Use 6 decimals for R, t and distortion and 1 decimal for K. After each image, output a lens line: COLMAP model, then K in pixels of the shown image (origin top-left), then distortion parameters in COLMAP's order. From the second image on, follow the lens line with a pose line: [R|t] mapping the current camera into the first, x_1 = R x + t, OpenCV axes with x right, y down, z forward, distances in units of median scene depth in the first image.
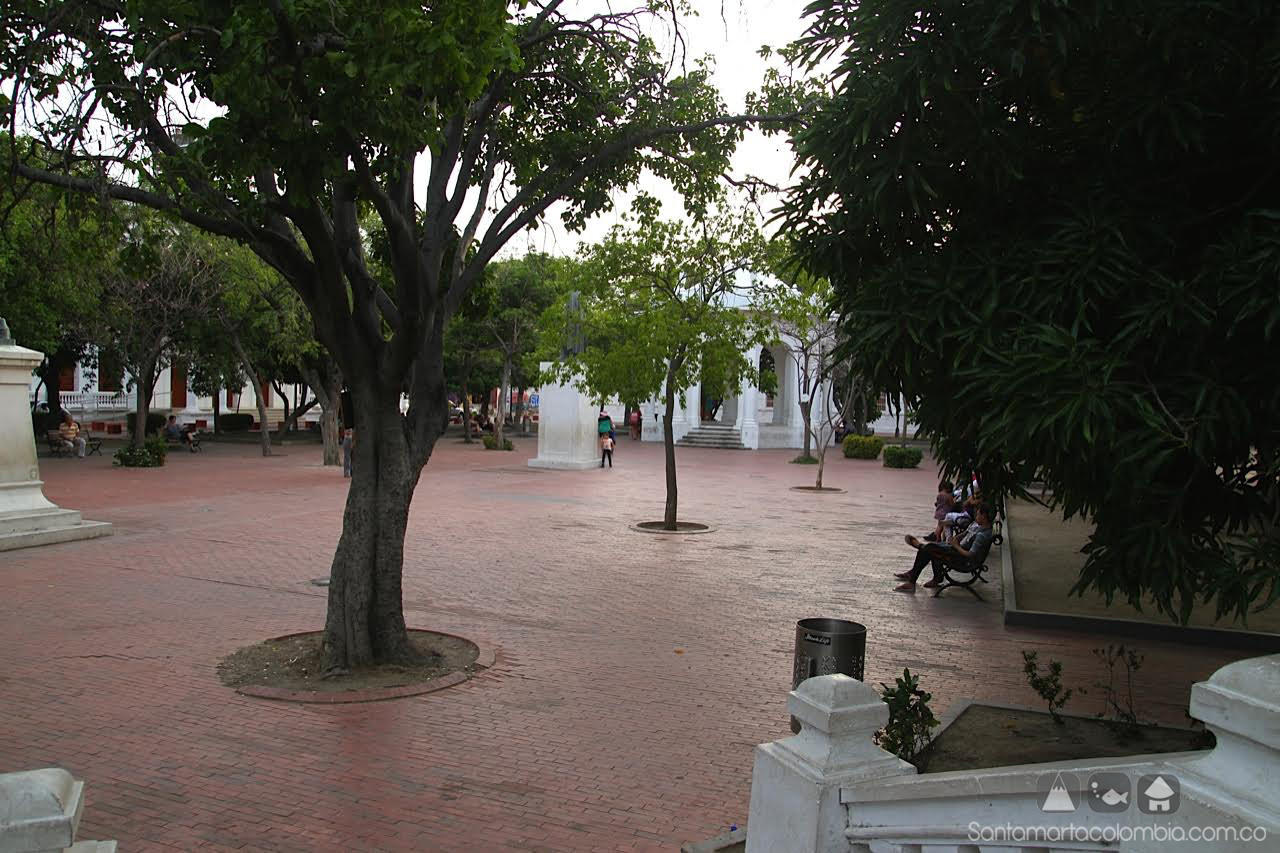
lens RADIAL K [[988.8, 0, 642.7], [0, 988.8, 439.2], [0, 0, 1]] dist [-0.133906, 0.124618]
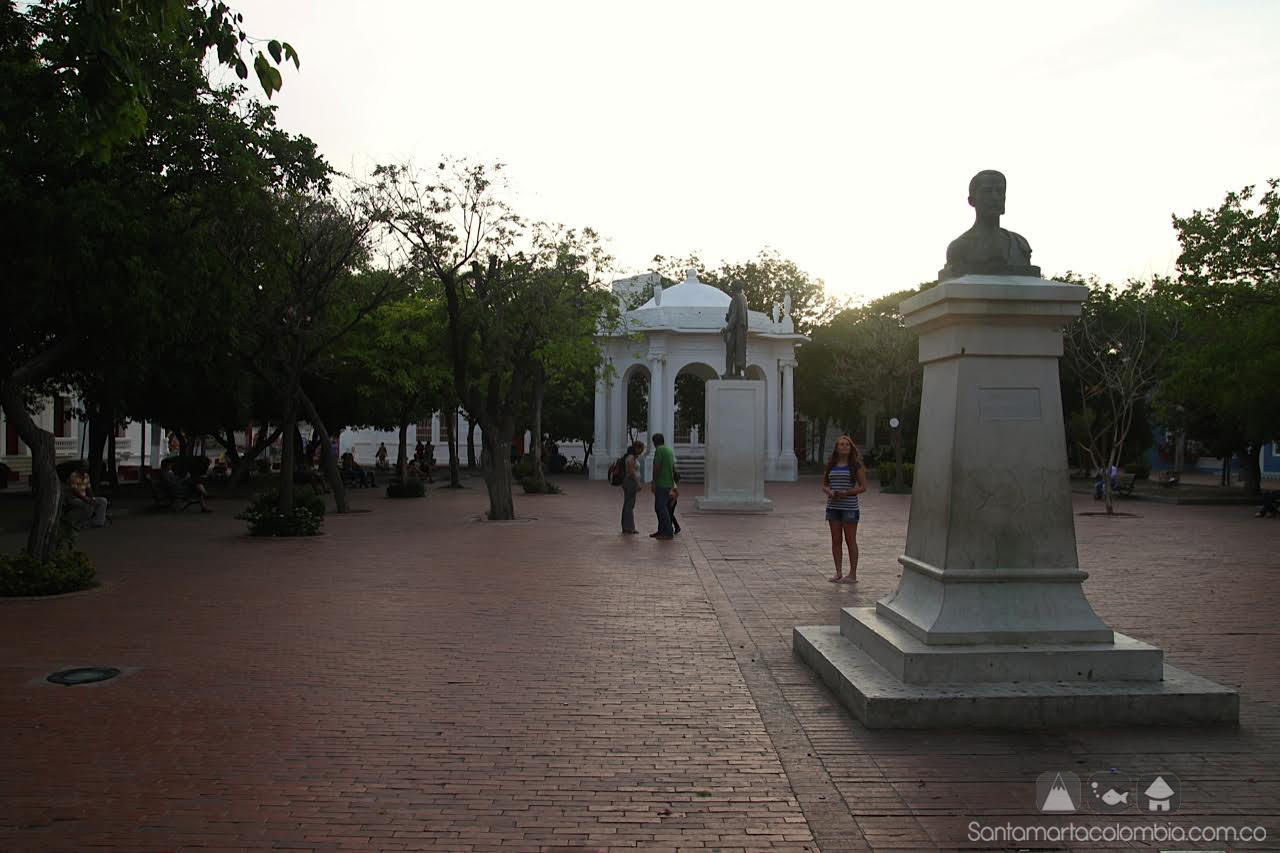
lens RADIAL K [[988.8, 0, 642.7], [0, 988.8, 439.2], [0, 0, 1]] dist [-0.133906, 0.124618]
pose [[0.921570, -0.018729, 0.387761, -1.031122], [0.034906, 0.998787, -0.034716, -0.007467], [-0.386640, 0.045528, 0.921106, 0.602966]]
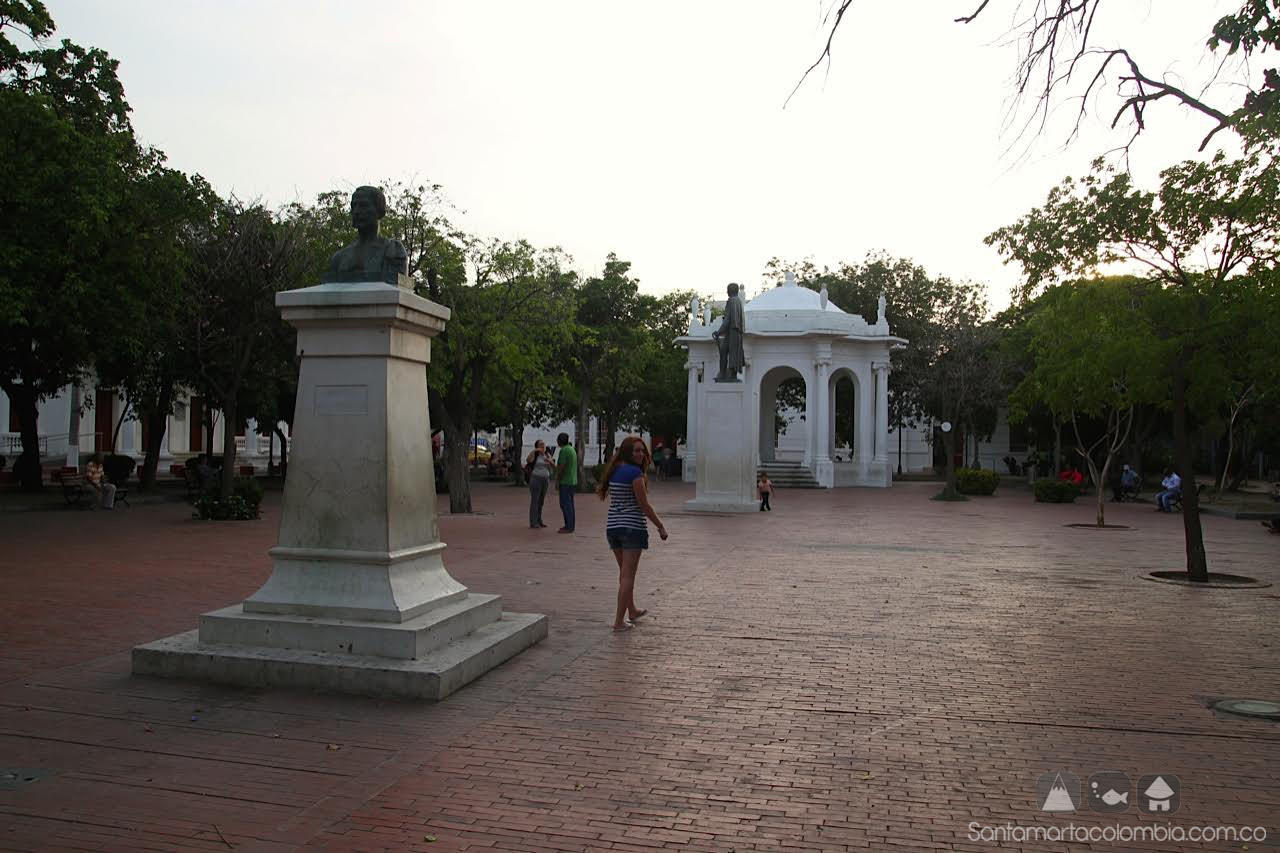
lens RADIAL K [[988.8, 0, 642.7], [0, 988.8, 439.2], [0, 0, 1]] dist [-0.133906, 0.124618]
pose [[0.987608, -0.008968, 0.156685, -0.610741], [0.016403, 0.998796, -0.046223, 0.012854], [-0.156082, 0.048220, 0.986566, 0.432176]]
